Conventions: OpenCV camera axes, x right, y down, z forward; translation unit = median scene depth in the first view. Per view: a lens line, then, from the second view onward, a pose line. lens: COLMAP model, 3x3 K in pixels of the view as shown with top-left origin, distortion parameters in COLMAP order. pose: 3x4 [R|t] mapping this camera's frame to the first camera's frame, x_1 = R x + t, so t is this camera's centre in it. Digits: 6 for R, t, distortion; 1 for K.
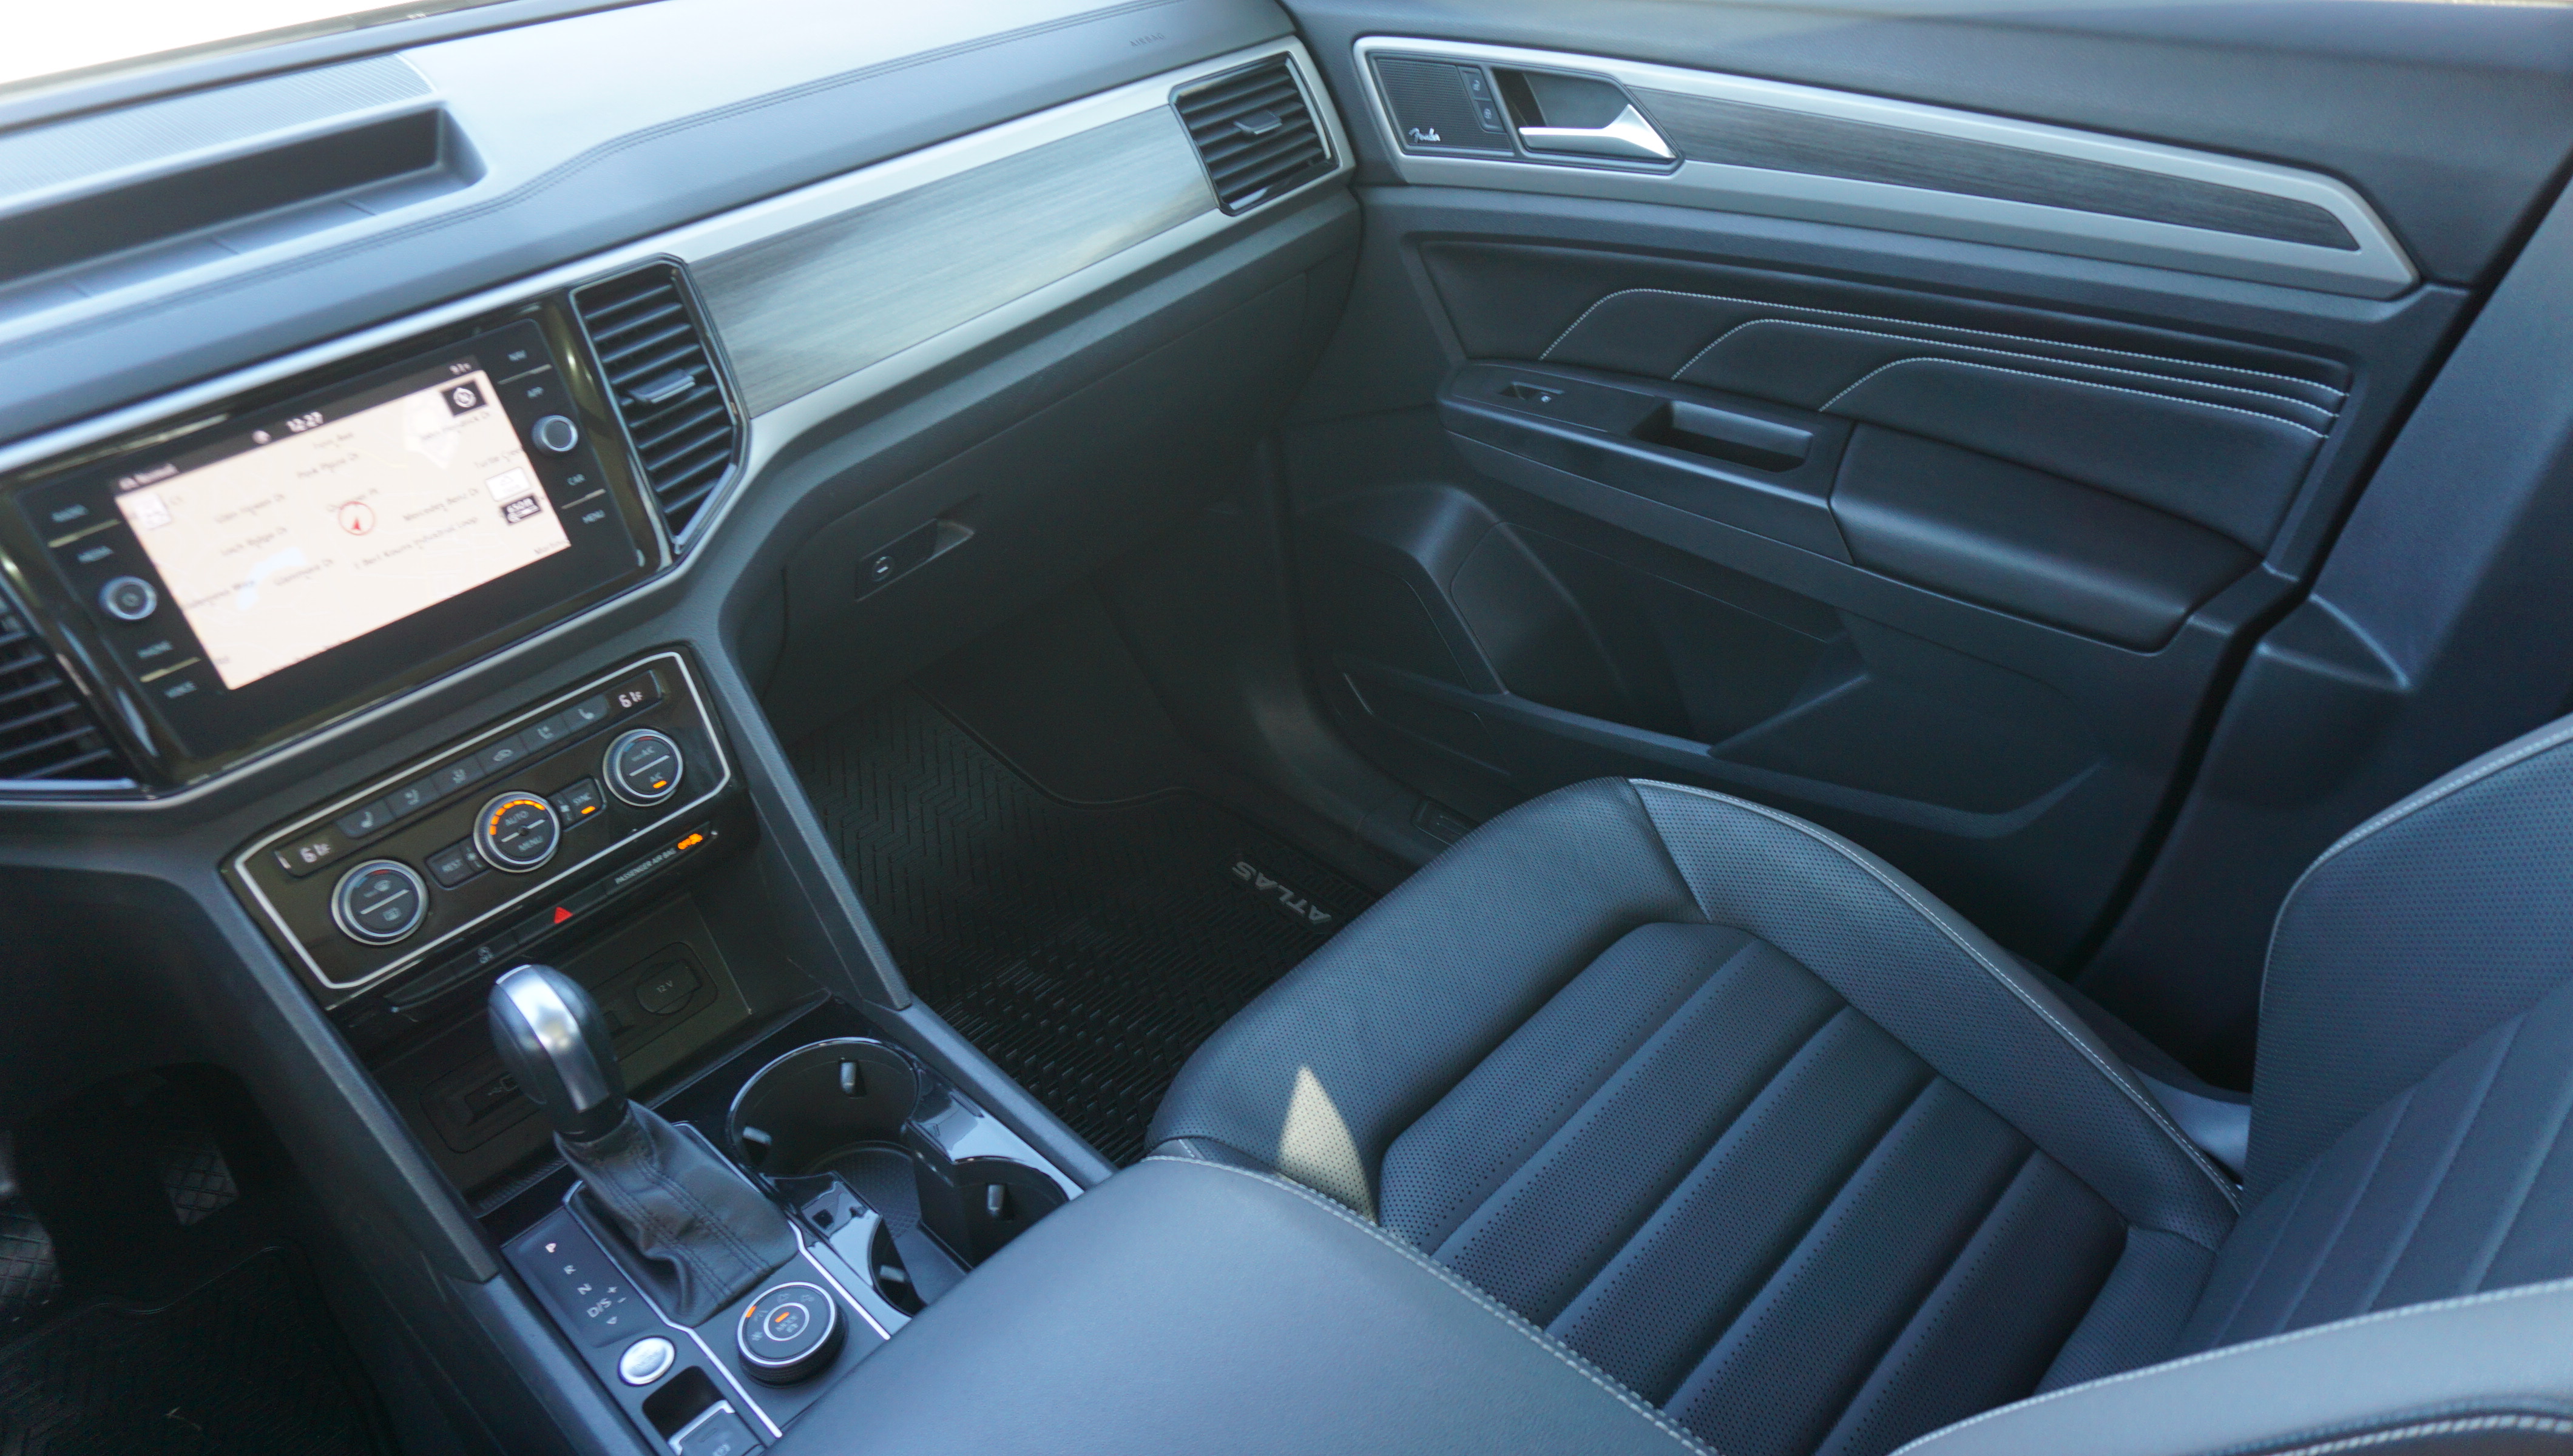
lens RADIAL K [[1725.7, 0, 1288.0], [0, 1725.7, 715.3], [0, 0, 1]] dist [-0.047373, 0.037388]
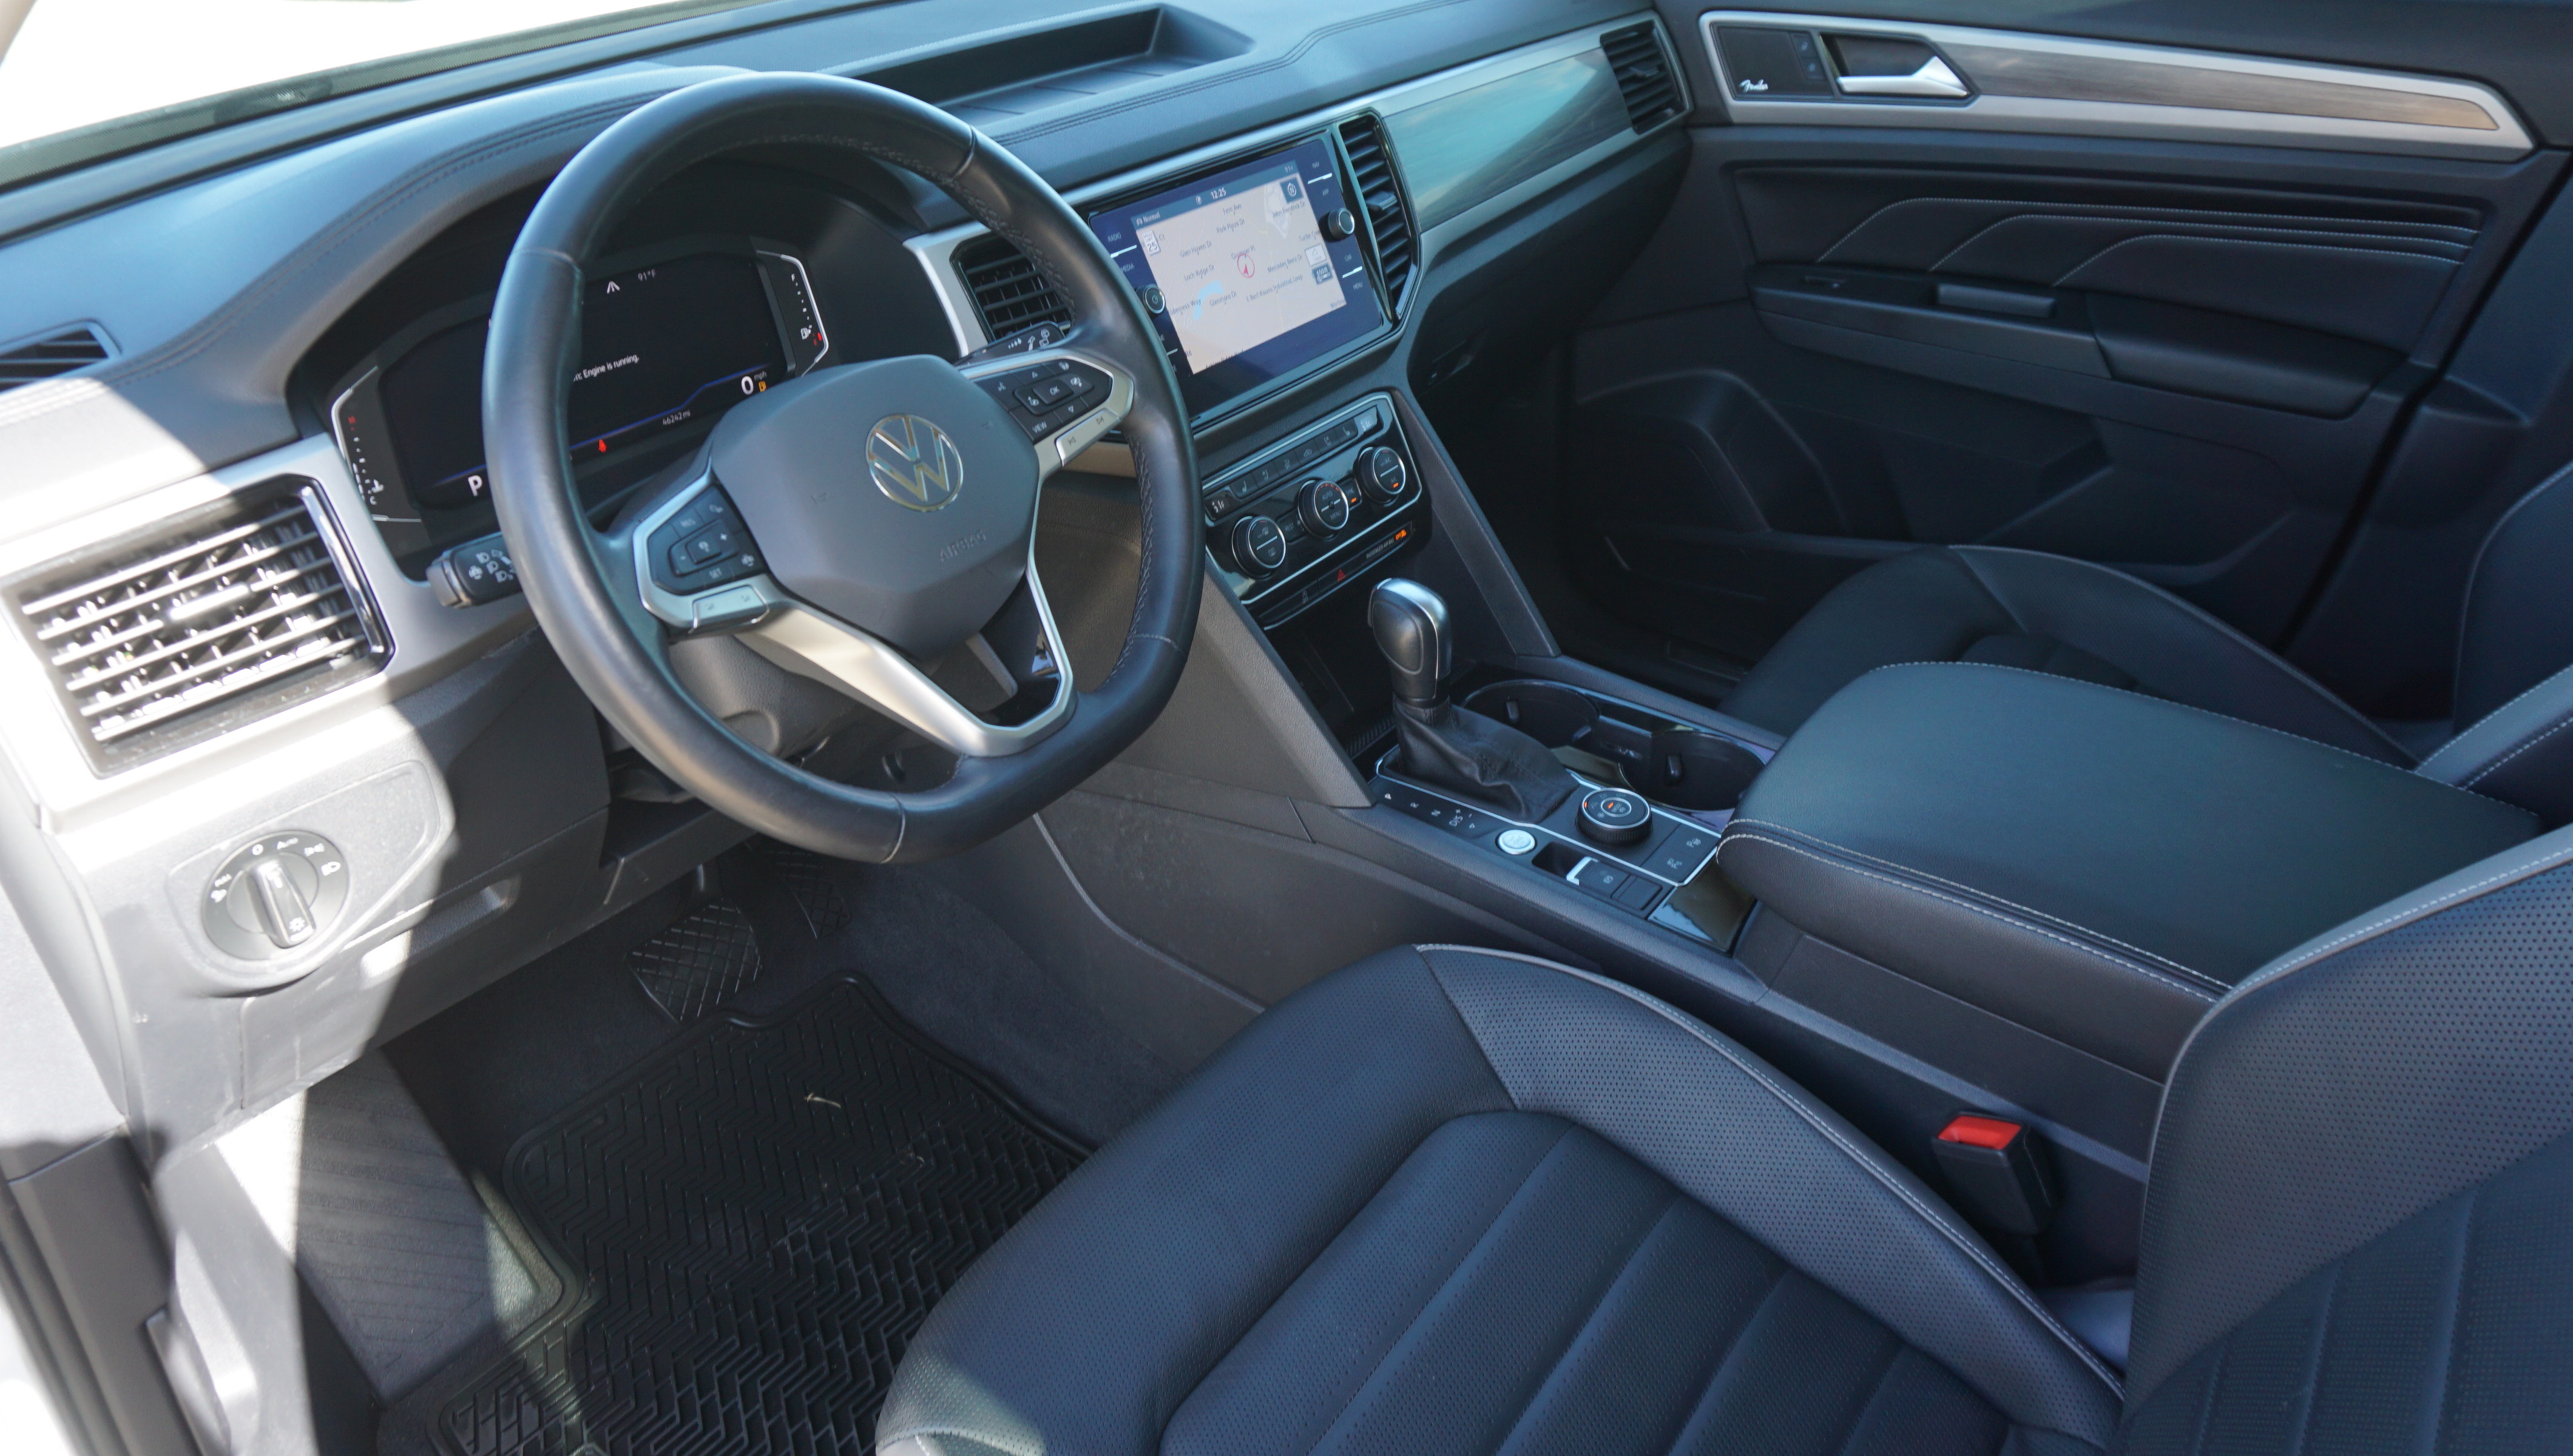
lens RADIAL K [[1725.7, 0, 1285.4], [0, 1725.7, 724.0], [0, 0, 1]] dist [-0.047373, 0.037388]
pose [[0.990668, -0.019865, 0.134844, -0.674847], [0.027244, 0.998217, -0.053100, 0.314669], [-0.133549, 0.056278, 0.989443, -0.346650]]
